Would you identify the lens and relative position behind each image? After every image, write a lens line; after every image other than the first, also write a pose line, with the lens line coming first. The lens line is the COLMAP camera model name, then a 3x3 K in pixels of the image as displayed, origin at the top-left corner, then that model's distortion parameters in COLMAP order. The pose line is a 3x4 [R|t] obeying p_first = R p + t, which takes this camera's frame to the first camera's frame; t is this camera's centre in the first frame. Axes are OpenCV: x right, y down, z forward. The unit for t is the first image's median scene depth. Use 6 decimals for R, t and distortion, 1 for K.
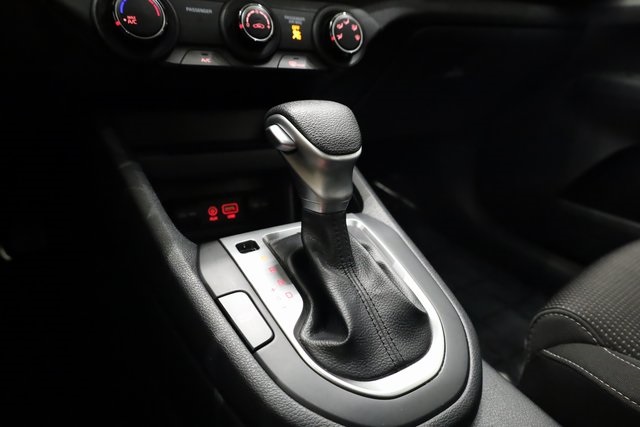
lens RADIAL K [[442.8, 0, 320.0], [0, 442.8, 213.5], [0, 0, 1]] dist [-0.005137, -0.002114]
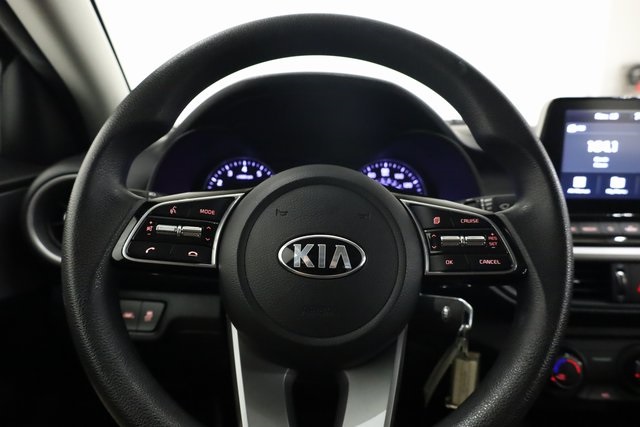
lens RADIAL K [[442.8, 0, 320.0], [0, 442.8, 213.5], [0, 0, 1]] dist [-0.005137, -0.002114]
pose [[0.845409, 0.008052, -0.534058, -0.261294], [-0.147817, 0.964360, -0.219454, -0.428183], [0.513258, 0.264472, 0.816469, -0.689317]]
